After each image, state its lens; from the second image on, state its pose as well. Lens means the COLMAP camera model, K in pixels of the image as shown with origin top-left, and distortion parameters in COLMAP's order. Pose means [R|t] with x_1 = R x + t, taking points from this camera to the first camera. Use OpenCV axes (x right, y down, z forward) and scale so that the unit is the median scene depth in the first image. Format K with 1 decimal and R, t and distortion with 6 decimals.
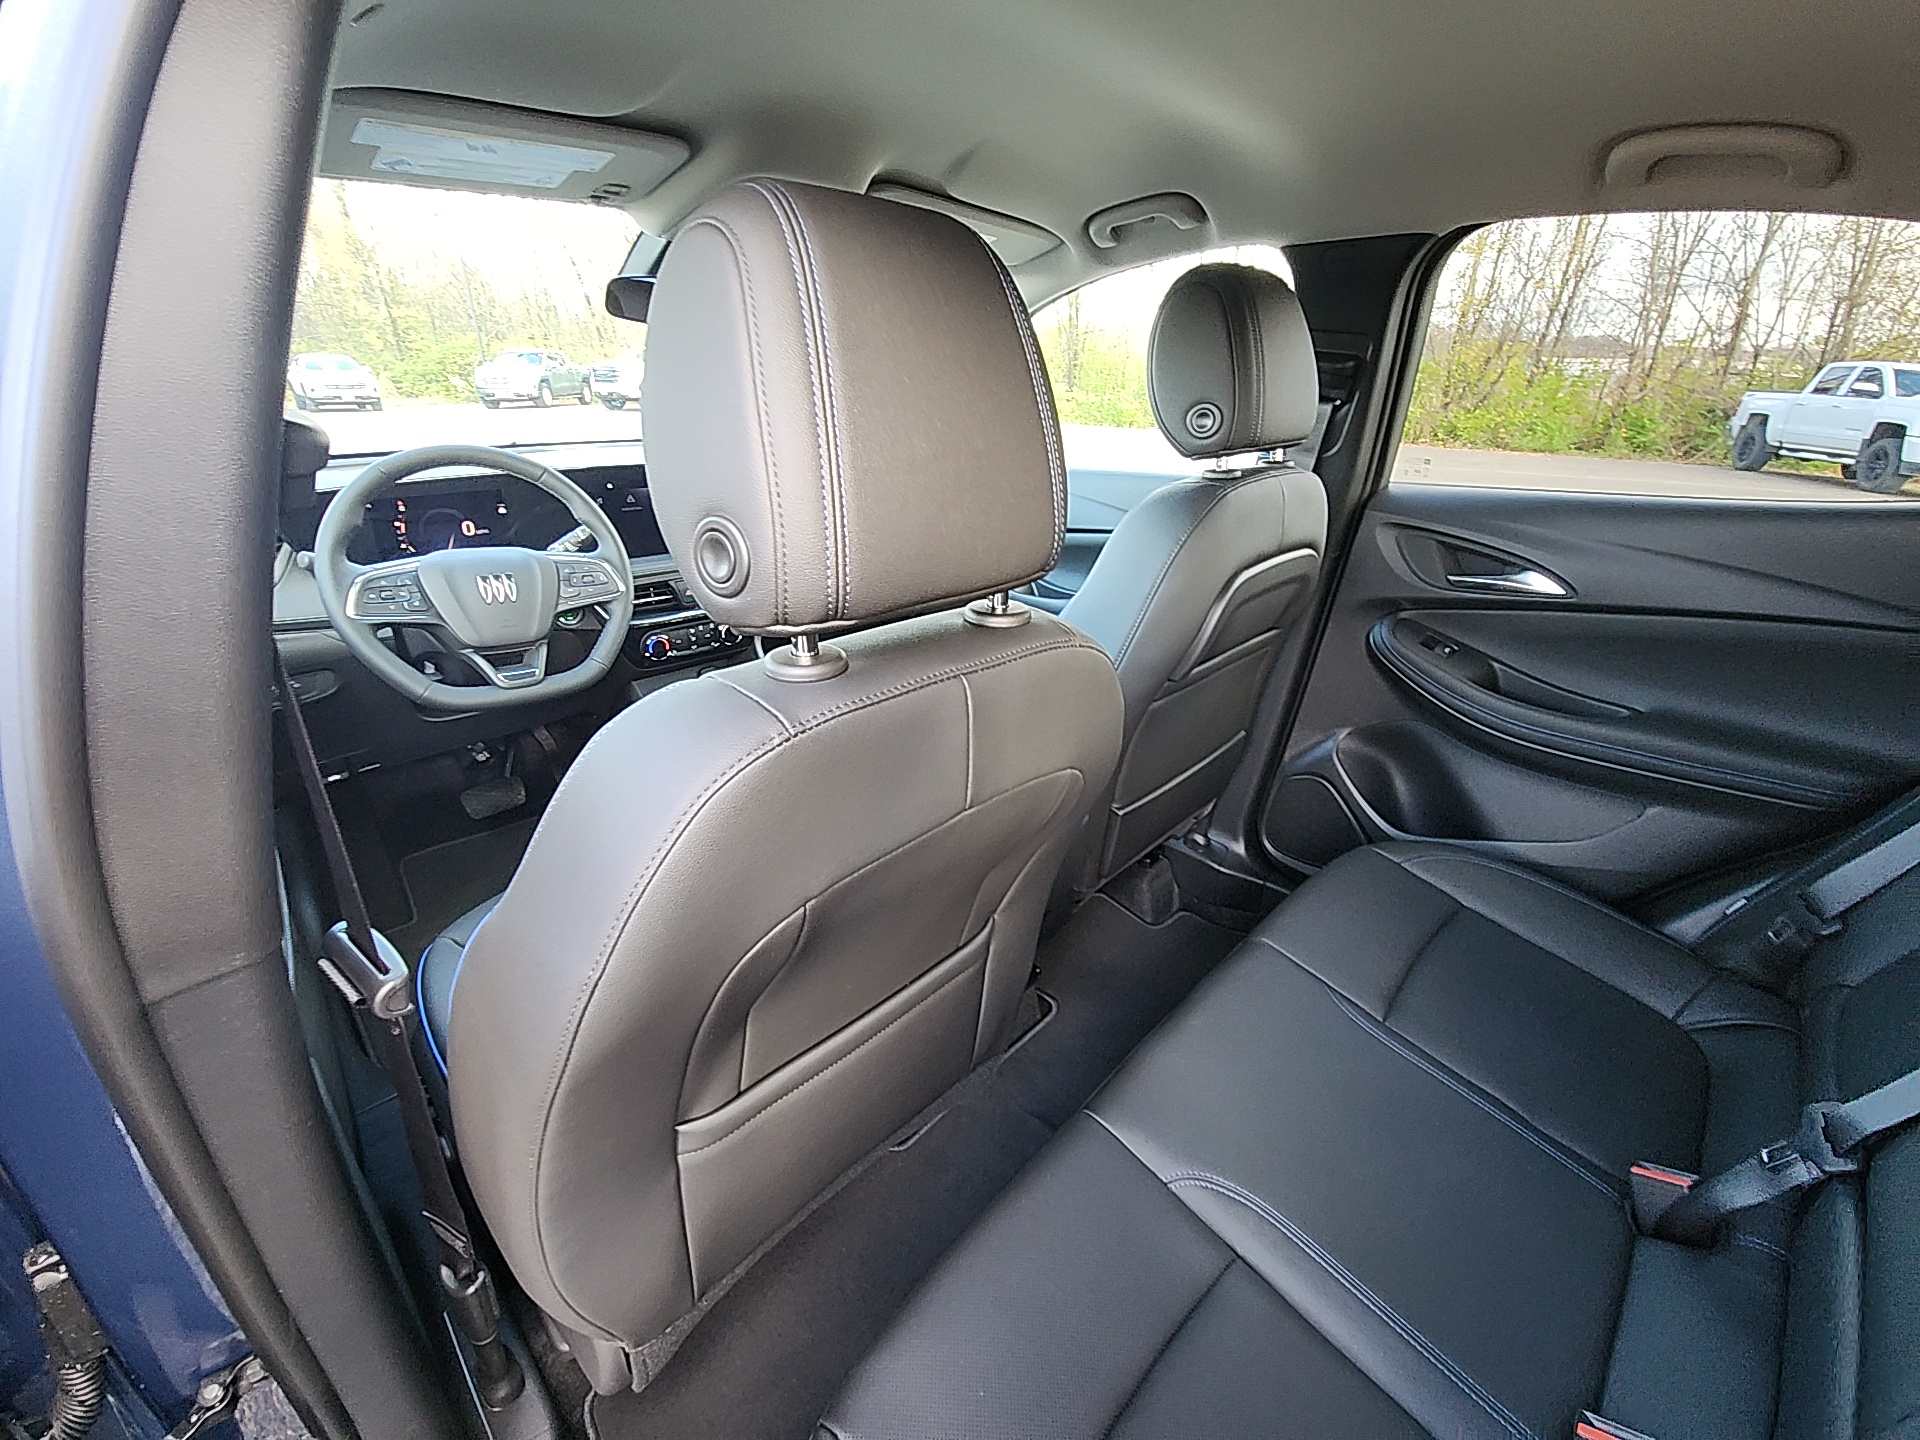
lens RADIAL K [[774.7, 0, 953.5], [0, 774.7, 710.8], [0, 0, 1]] dist [0.006421, -0.005434]
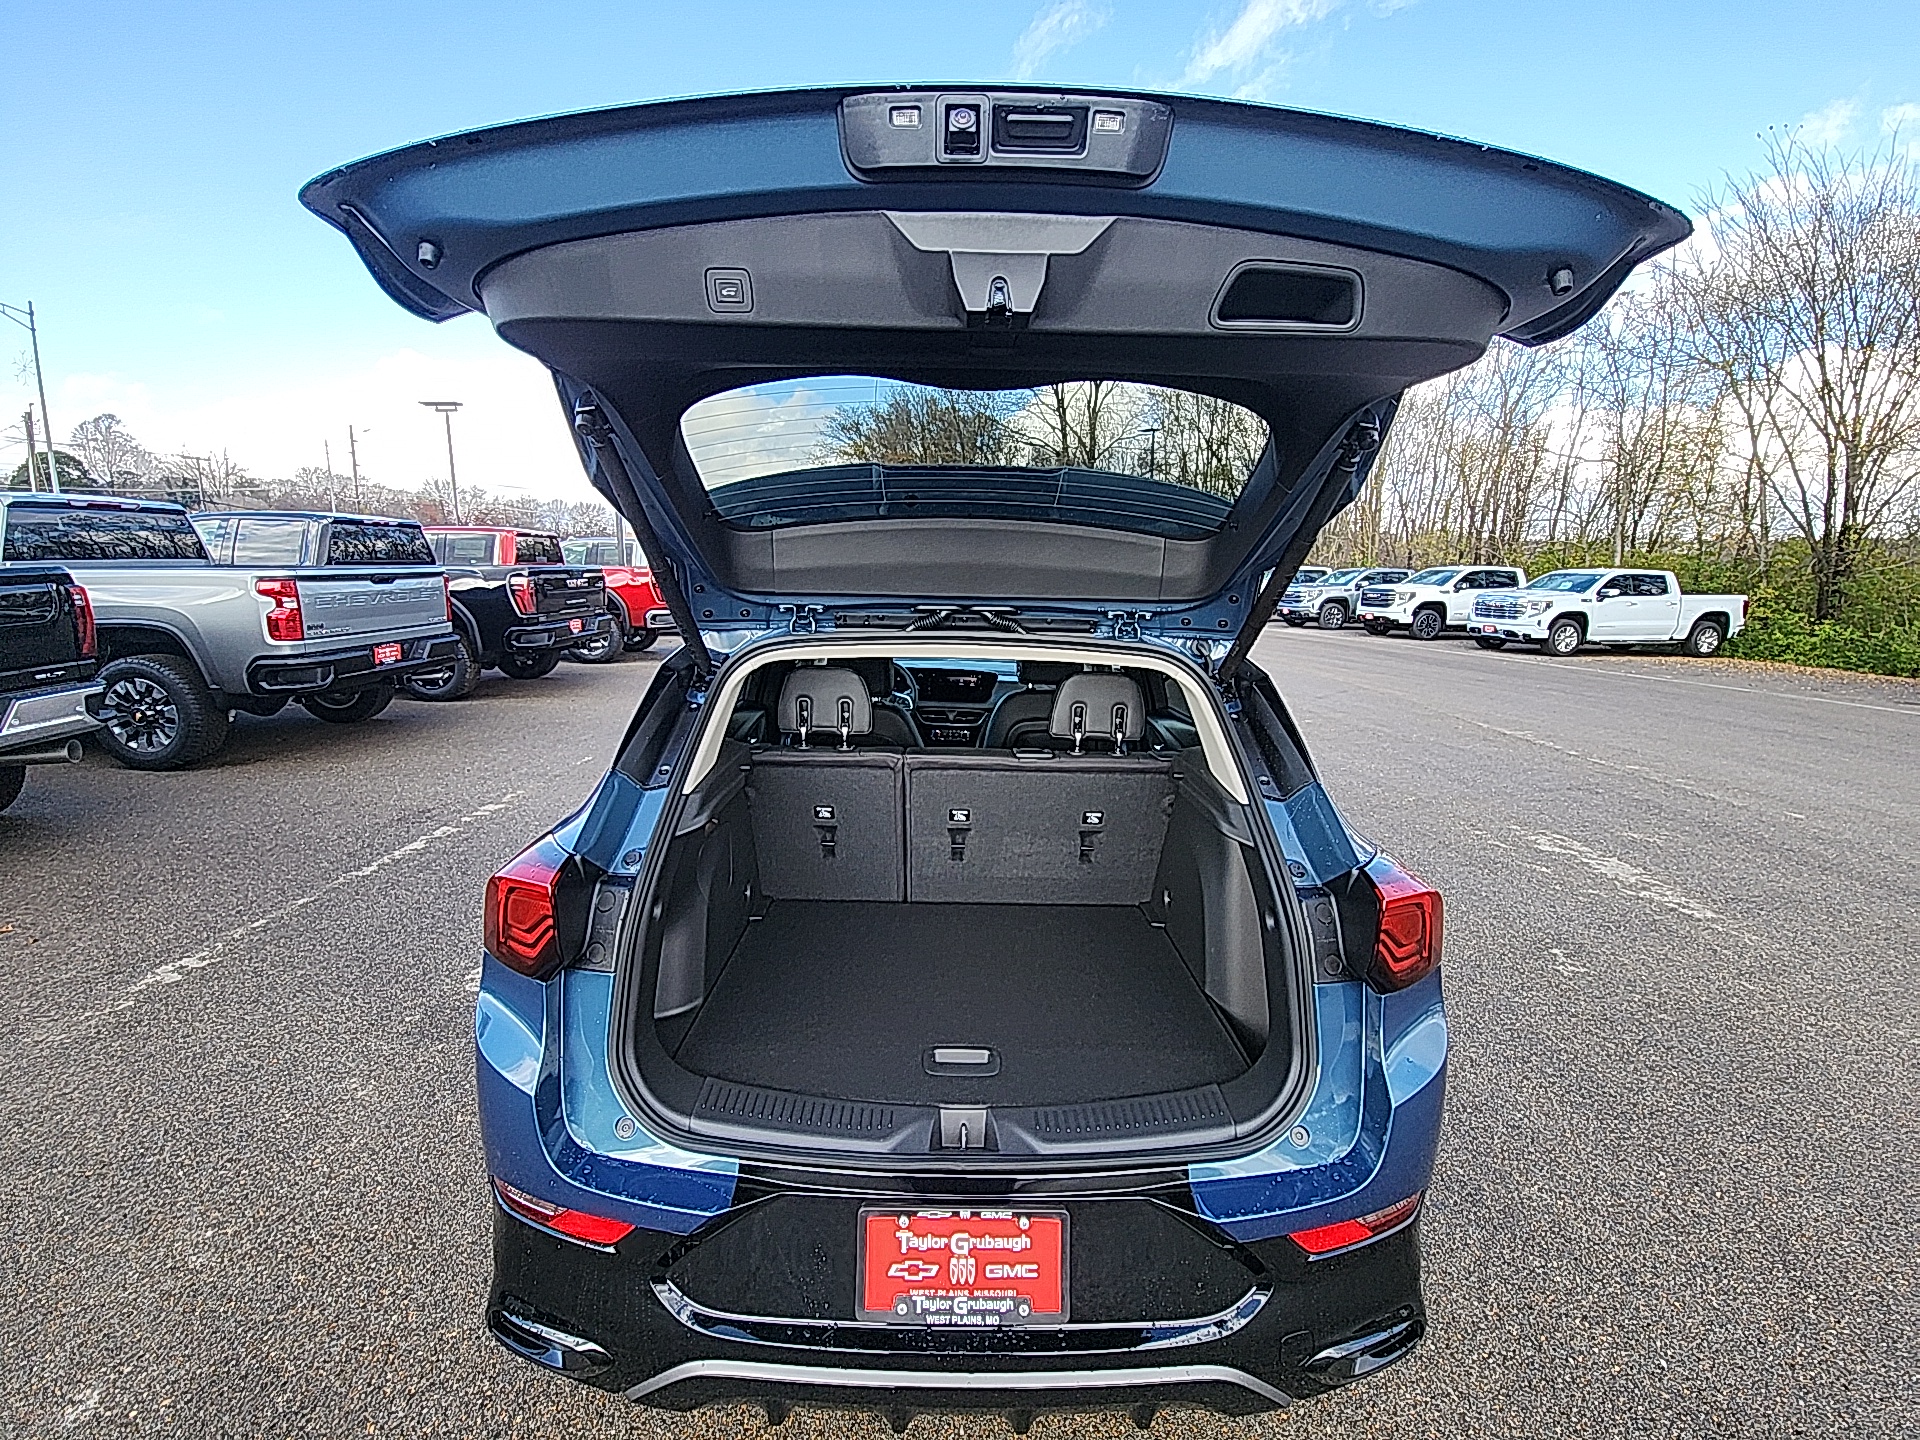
lens RADIAL K [[770.4, 0, 948.7], [0, 770.4, 711.3], [0, 0, 1]] dist [0.016960, -0.012729]
pose [[0.711147, 0.126480, -0.691572, 1.809816], [-0.291205, 0.948325, -0.126010, 0.189592], [0.639898, 0.291001, 0.711231, -1.038912]]
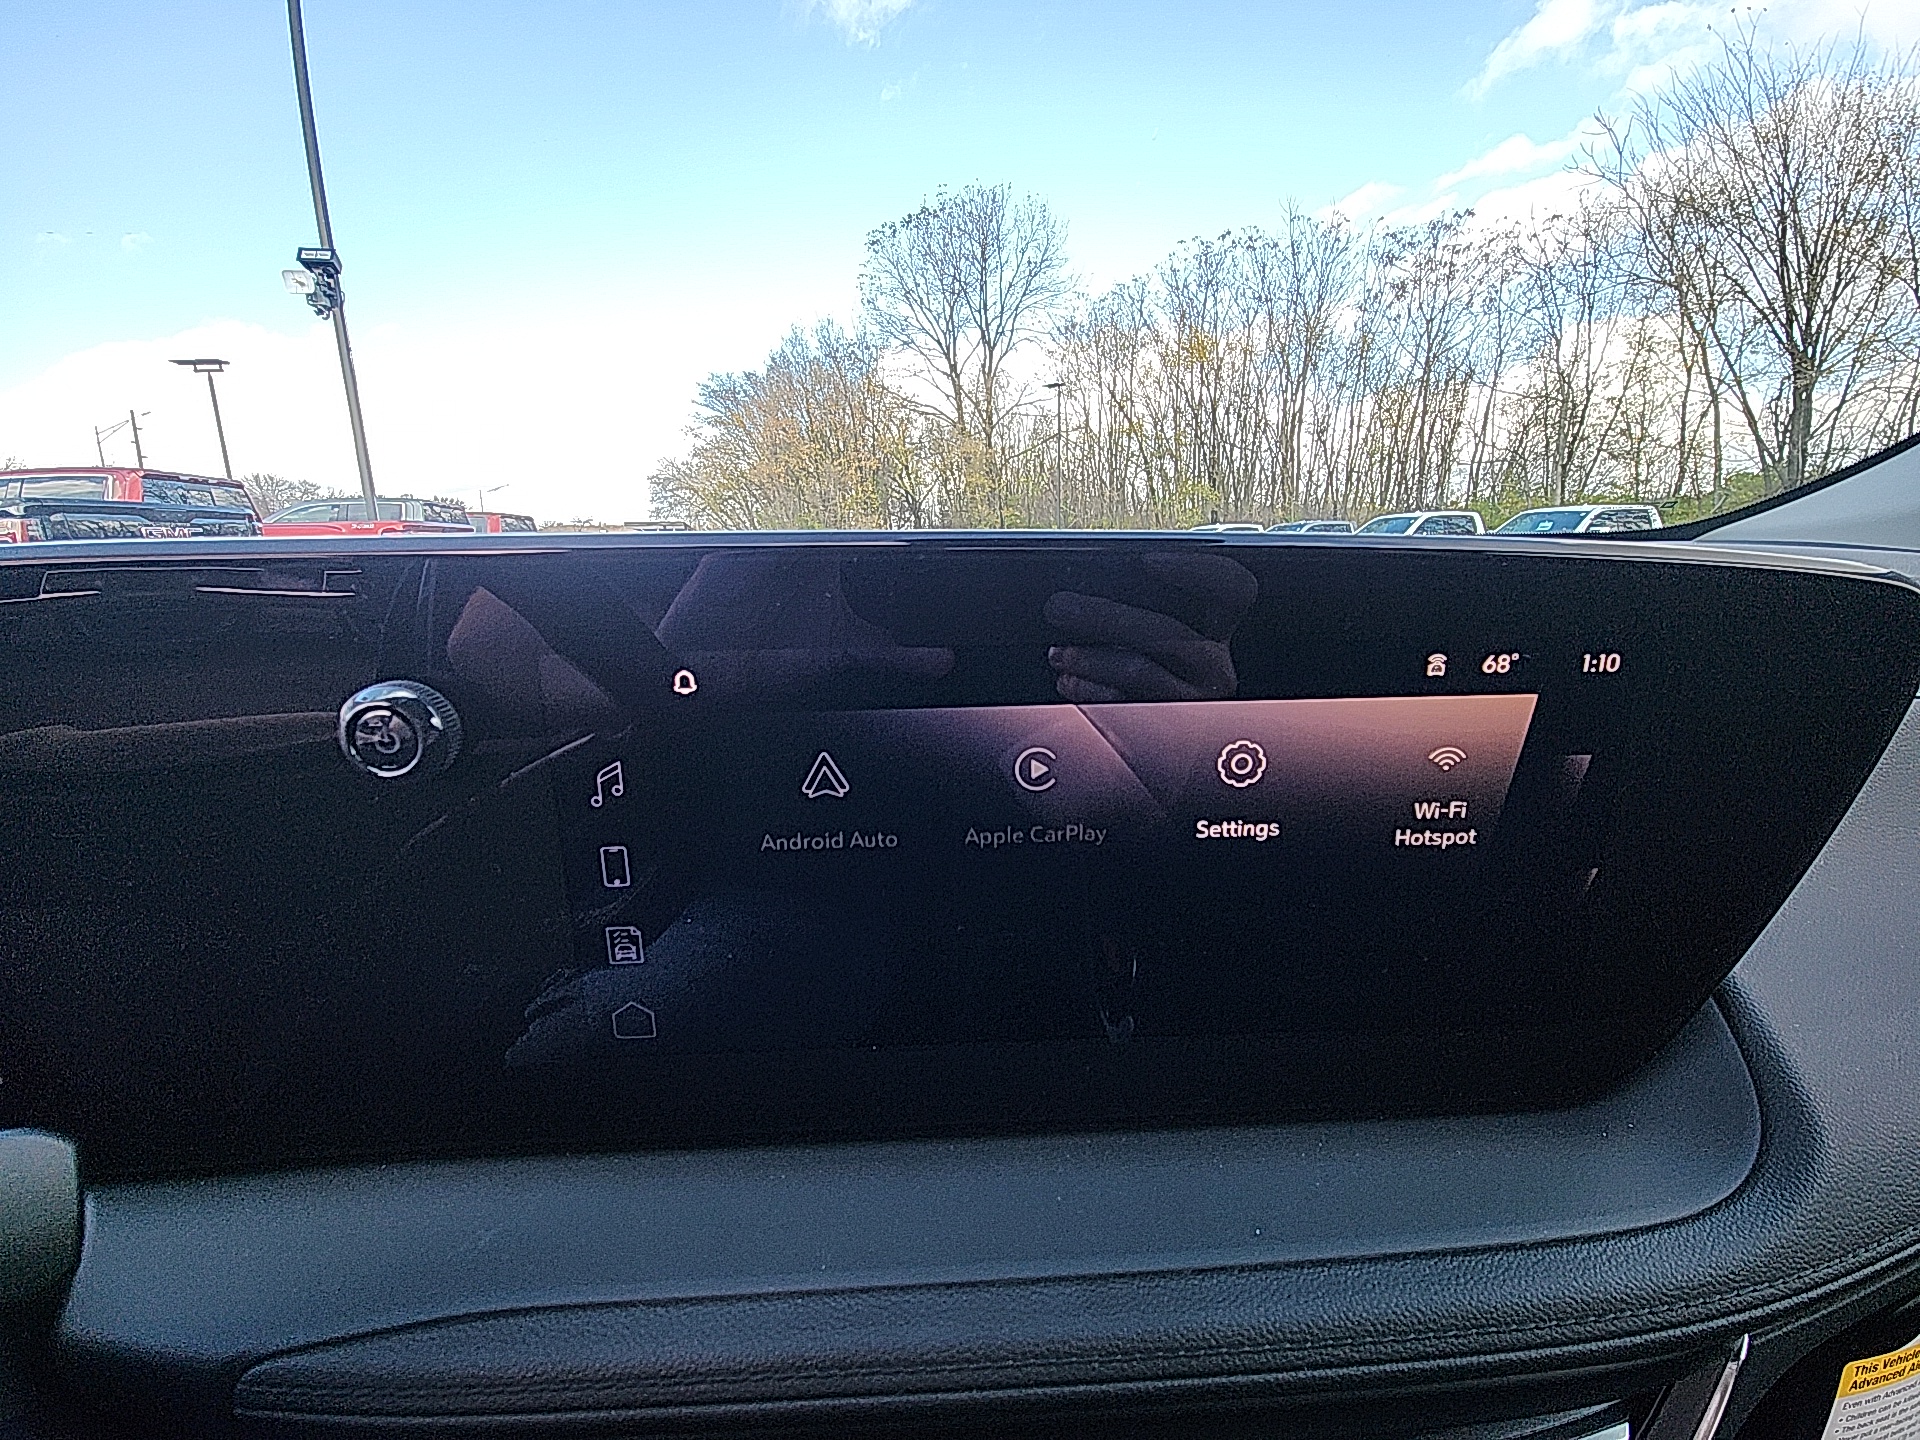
lens RADIAL K [[774.7, 0, 953.5], [0, 774.7, 710.8], [0, 0, 1]] dist [0.006421, -0.005434]
pose [[0.799531, 0.091735, -0.593578, -0.398626], [-0.214442, 0.966732, -0.139442, -0.341187], [0.561039, 0.238776, 0.792604, 1.131169]]
